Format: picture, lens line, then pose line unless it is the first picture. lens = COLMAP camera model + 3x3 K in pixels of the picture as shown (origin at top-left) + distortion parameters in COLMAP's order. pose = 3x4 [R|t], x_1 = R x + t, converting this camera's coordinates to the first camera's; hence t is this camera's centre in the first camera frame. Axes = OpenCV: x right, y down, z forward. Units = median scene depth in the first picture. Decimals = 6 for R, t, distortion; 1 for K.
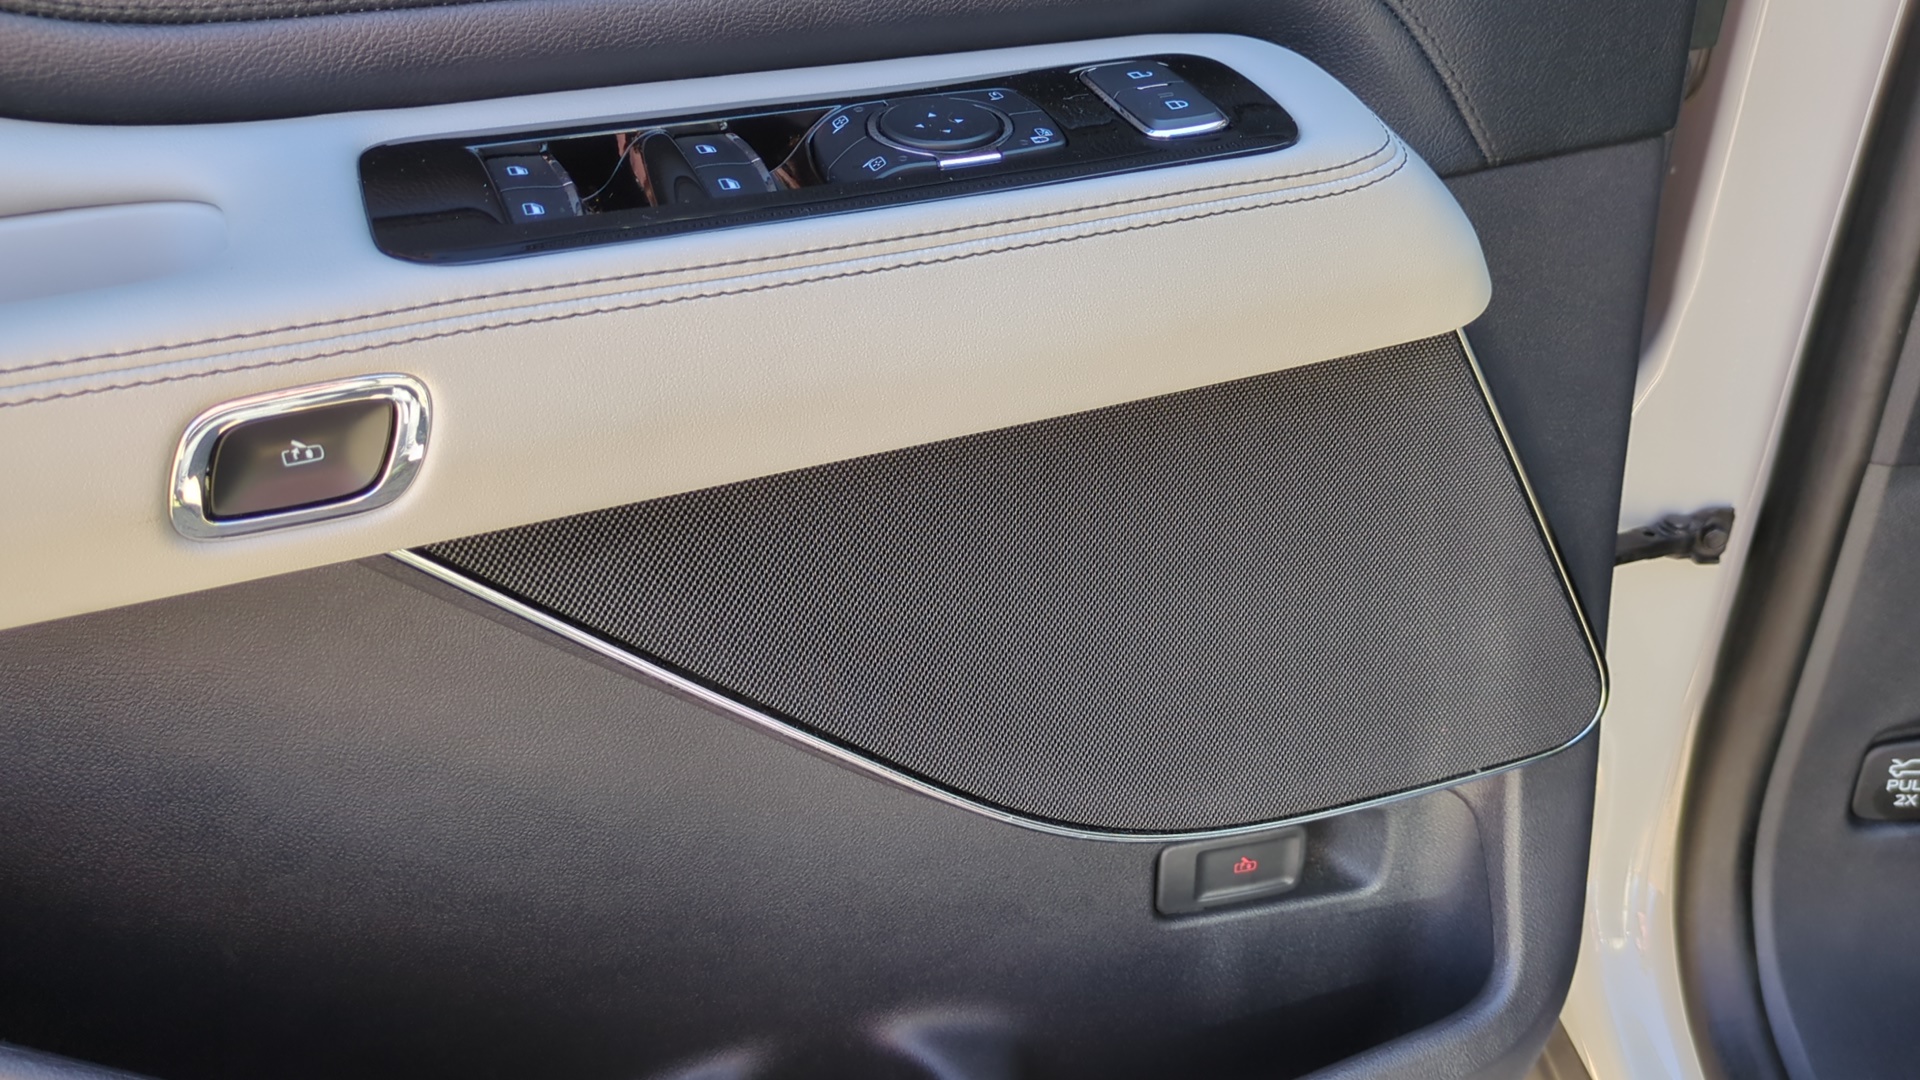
lens RADIAL K [[1661.2, 0, 967.3], [0, 1661.2, 544.0], [0, 0, 1]] dist [0.060212, -0.072497]
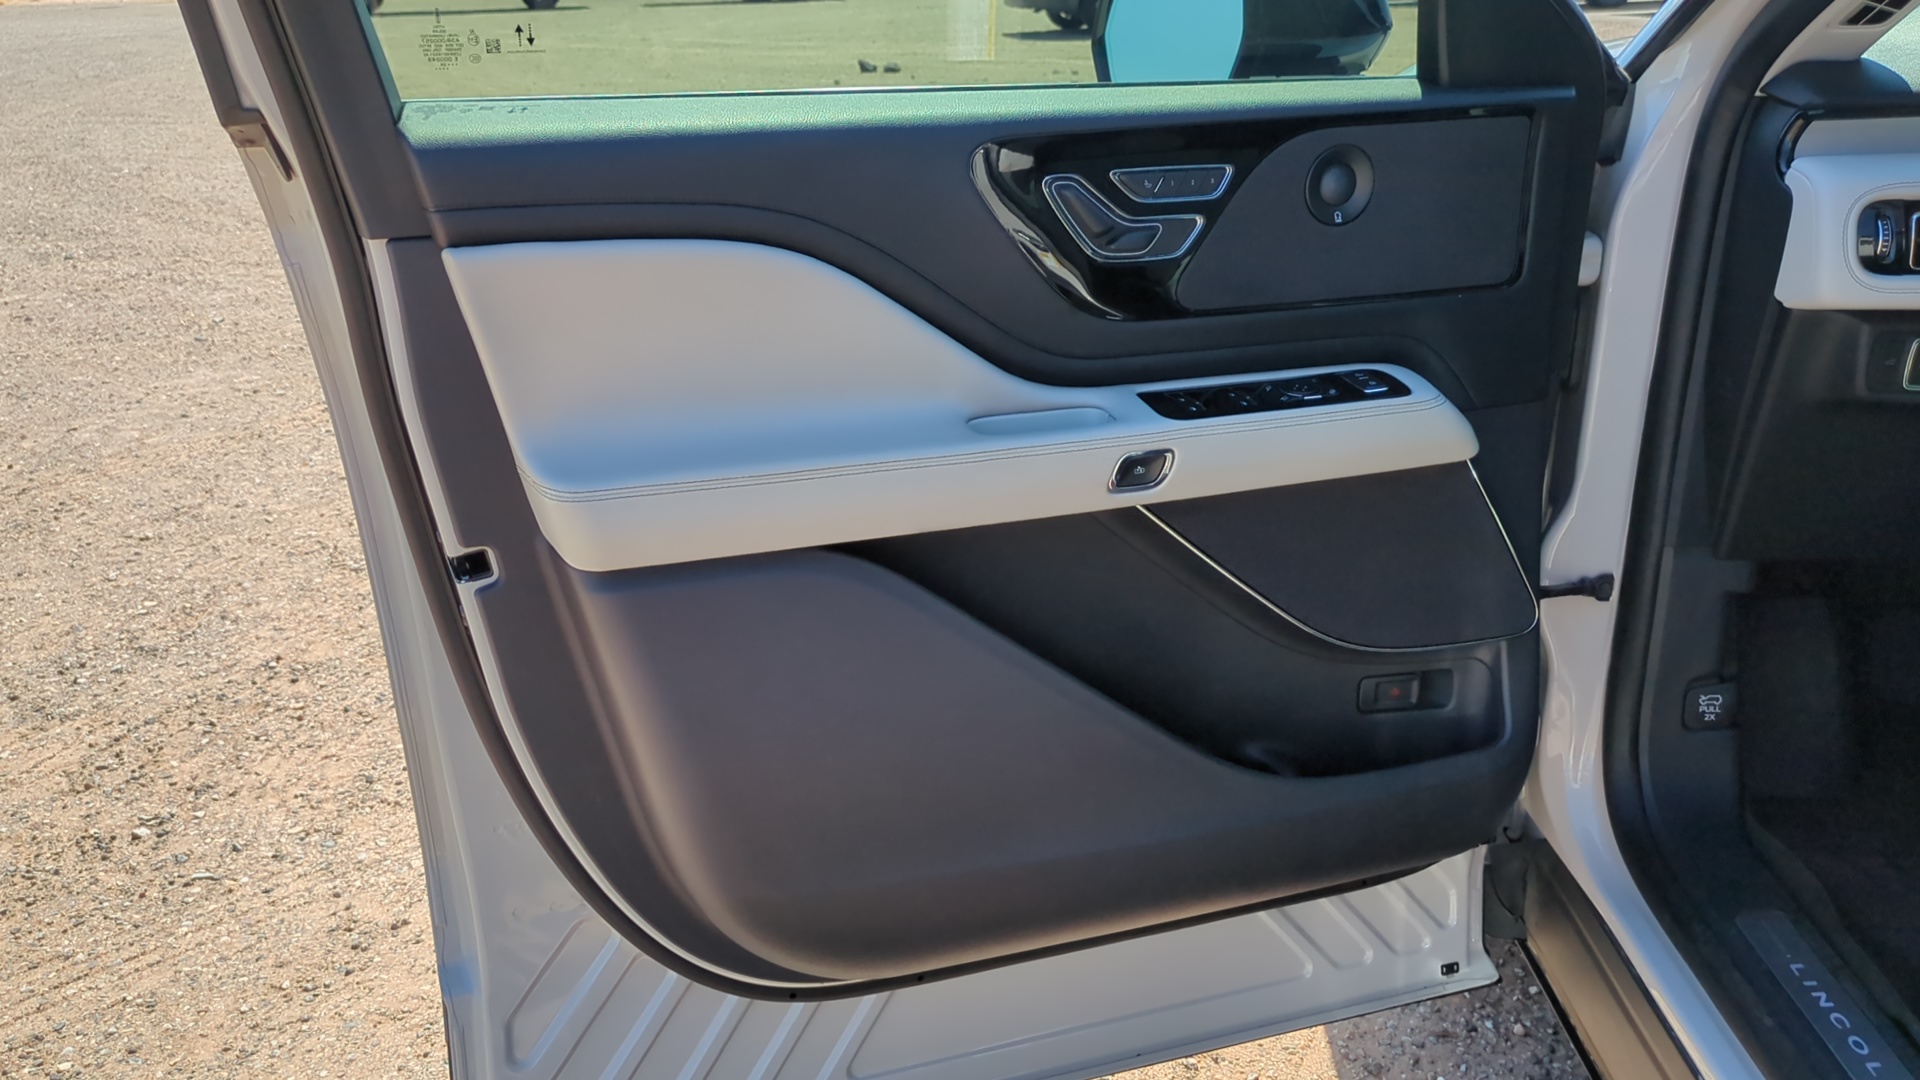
lens RADIAL K [[1661.2, 0, 963.9], [0, 1661.2, 543.6], [0, 0, 1]] dist [0.060212, -0.072497]
pose [[0.998252, 0.009272, -0.058377, -0.339830], [-0.020684, 0.979976, -0.198040, 0.501717], [0.055372, 0.198901, 0.978454, -1.542795]]
